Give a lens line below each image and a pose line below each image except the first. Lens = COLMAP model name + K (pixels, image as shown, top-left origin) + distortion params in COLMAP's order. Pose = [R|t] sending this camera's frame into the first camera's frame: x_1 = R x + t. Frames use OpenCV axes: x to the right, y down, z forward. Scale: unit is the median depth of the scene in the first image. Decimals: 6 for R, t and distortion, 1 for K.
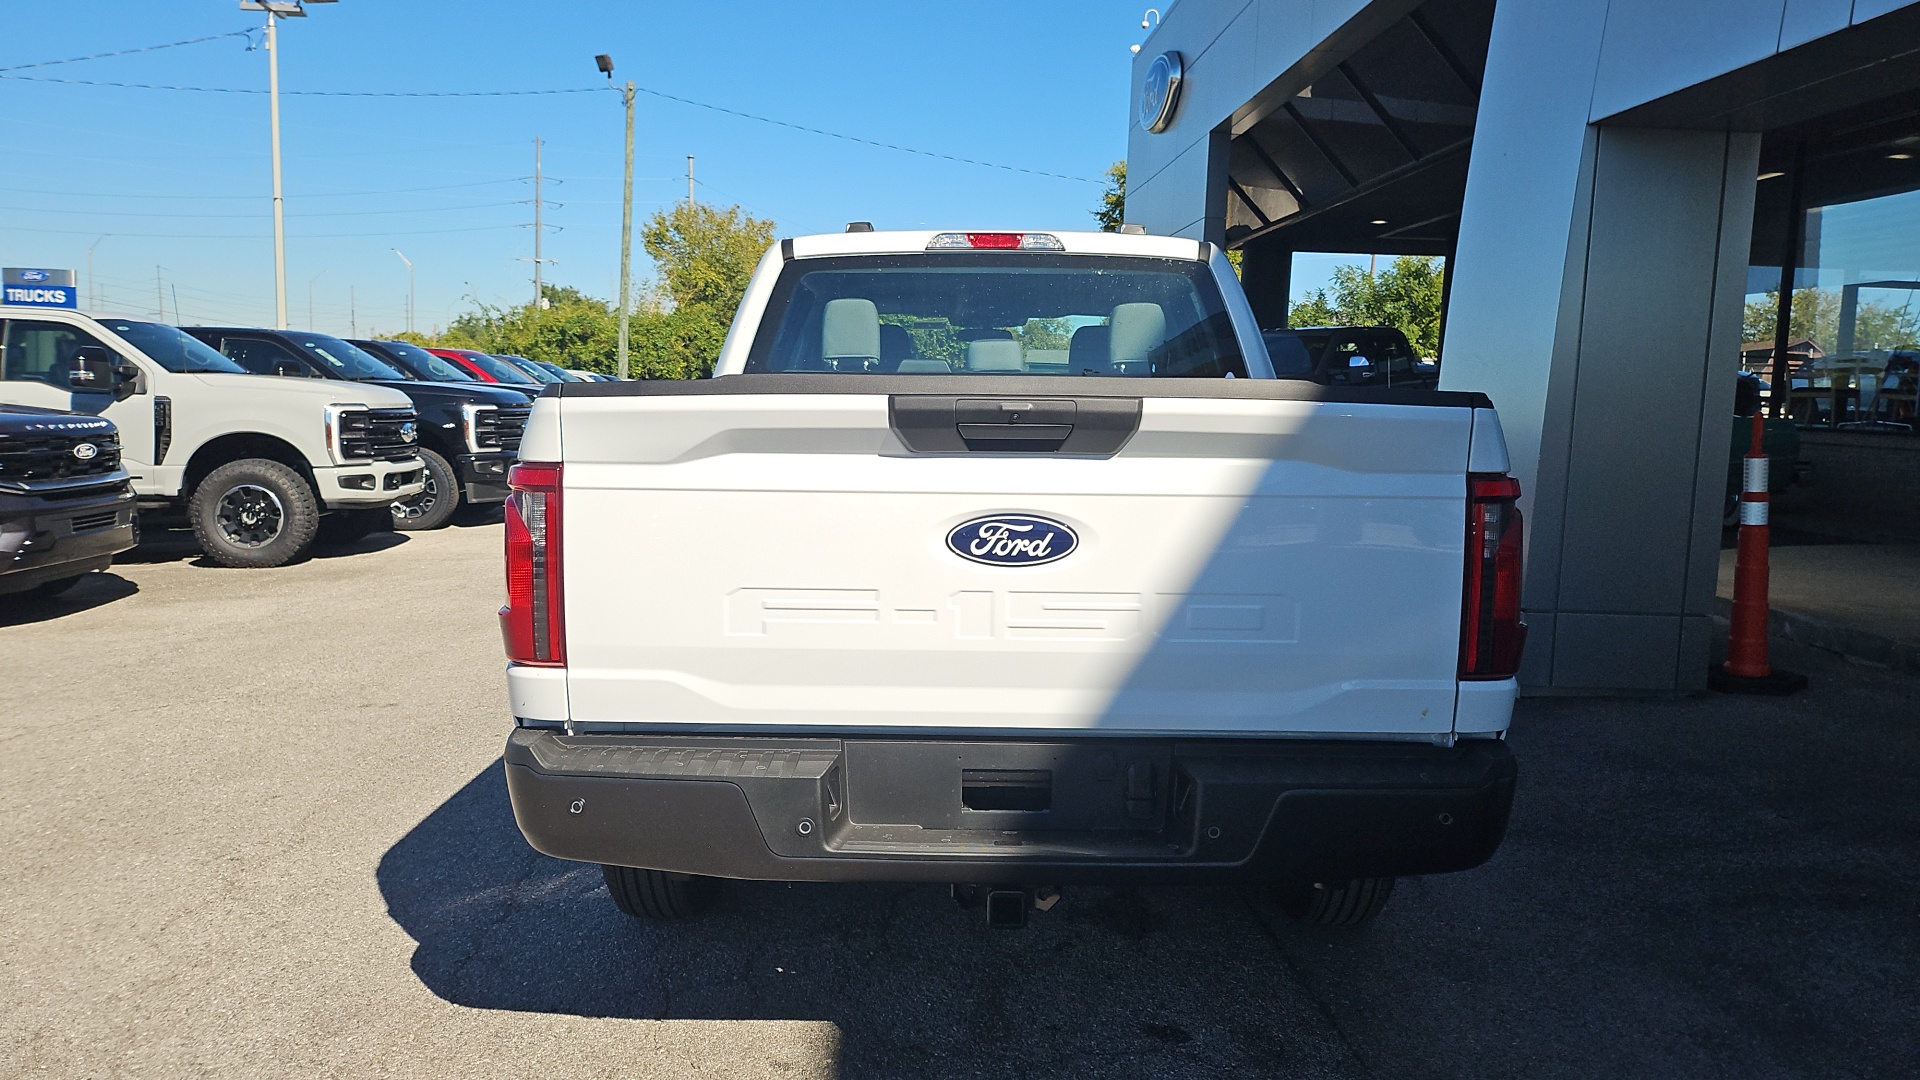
lens RADIAL K [[1358.8, 0, 952.8], [0, 1358.8, 512.2], [0, 0, 1]] dist [0.041321, -0.021151]
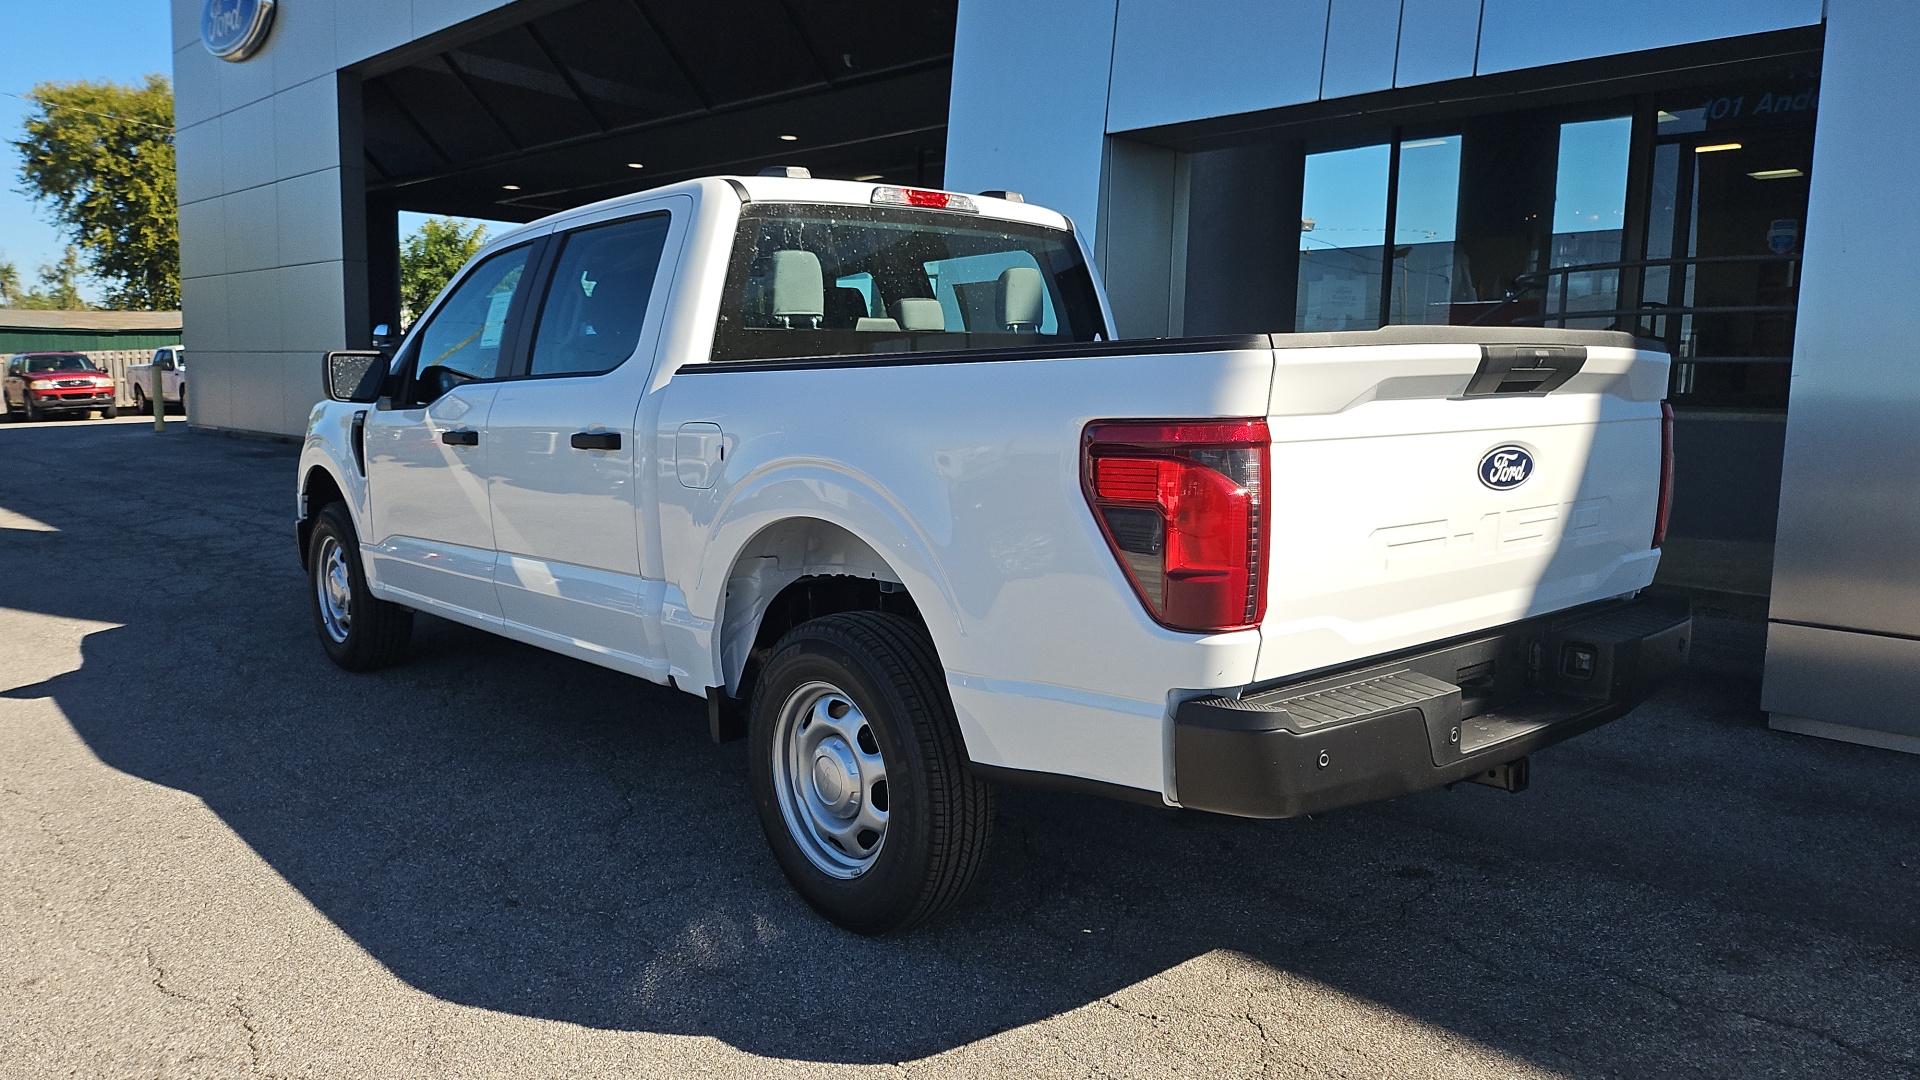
lens RADIAL K [[1358.8, 0, 949.4], [0, 1358.8, 524.7], [0, 0, 1]] dist [0.041321, -0.021151]
pose [[0.747325, -0.088077, 0.658596, -0.633529], [0.067871, 0.996110, 0.056201, -0.016978], [-0.660984, 0.002699, 0.750395, 0.244775]]
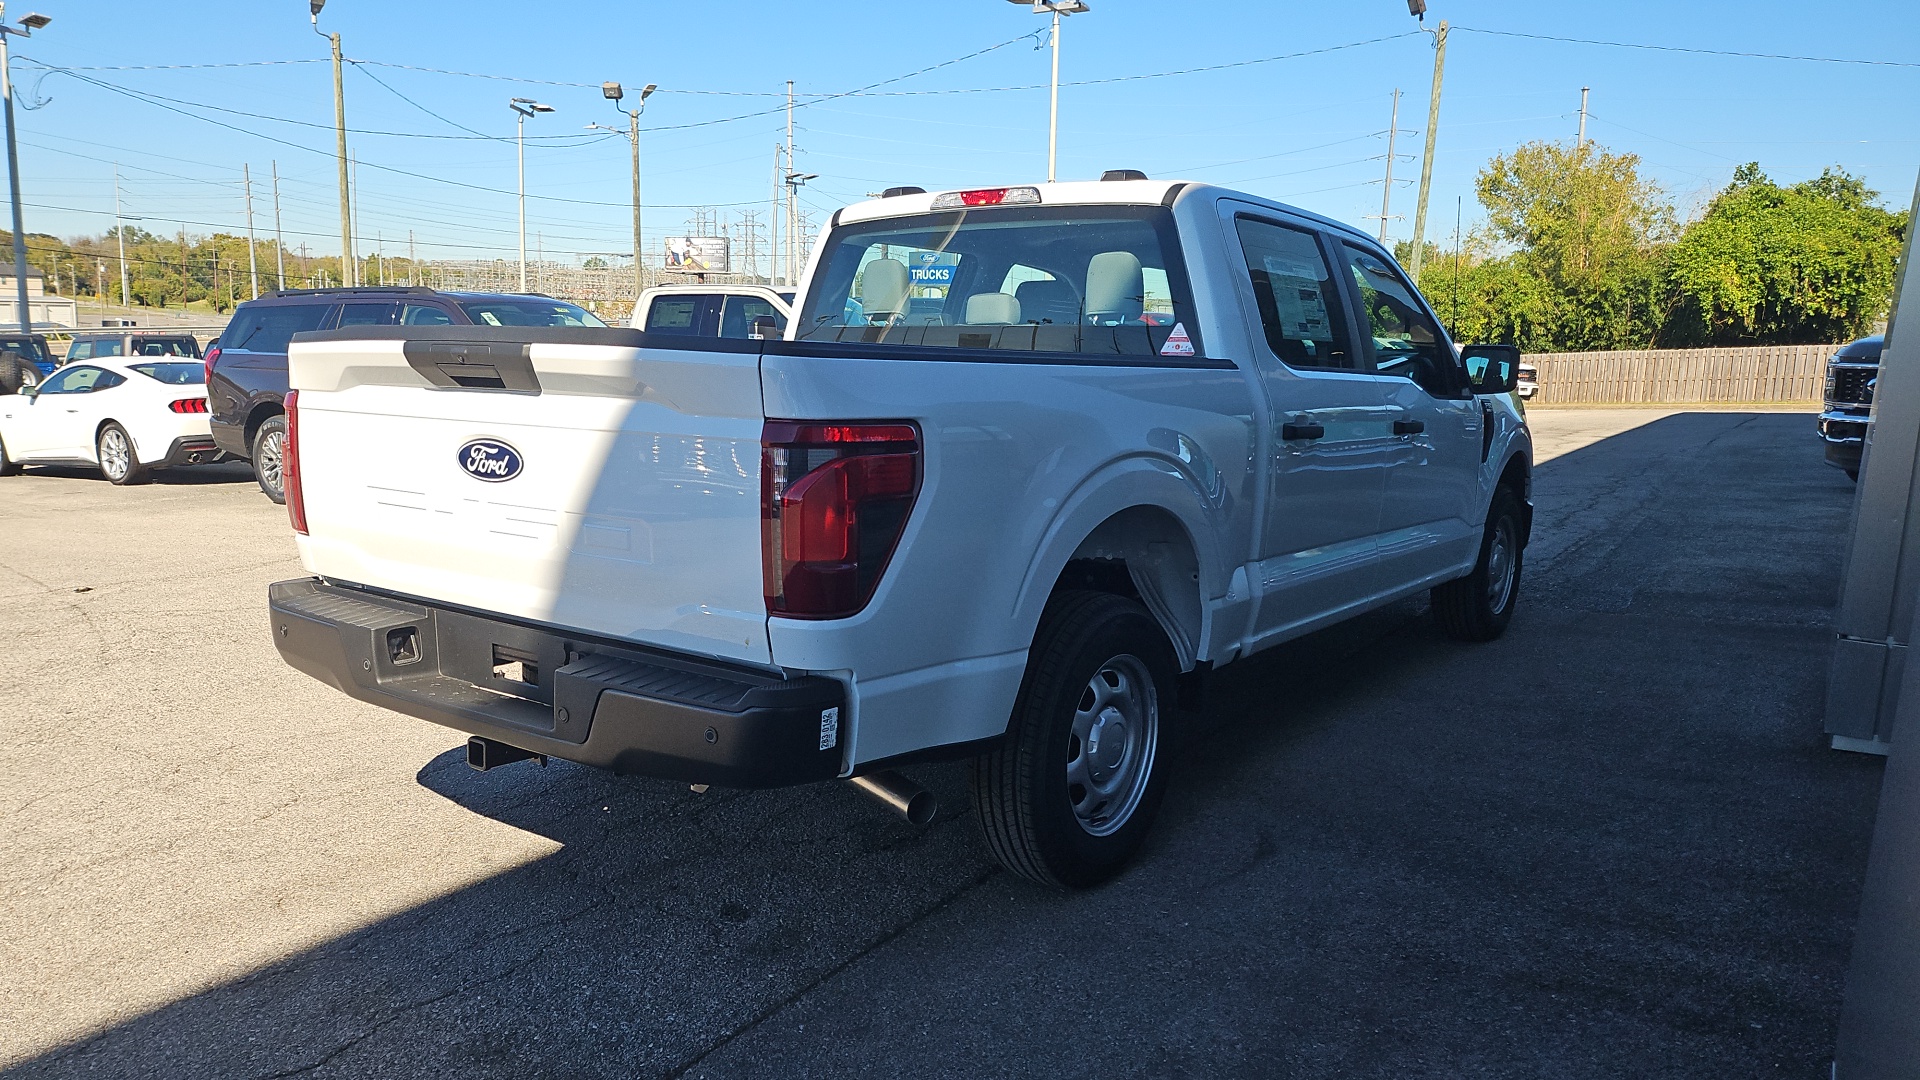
lens RADIAL K [[1358.8, 0, 941.6], [0, 1358.8, 545.5], [0, 0, 1]] dist [0.041321, -0.021151]
pose [[0.809129, 0.083871, -0.581615, 0.631509], [-0.052832, 0.996137, 0.070148, -0.006267], [0.585252, -0.026031, 0.810434, 0.133809]]
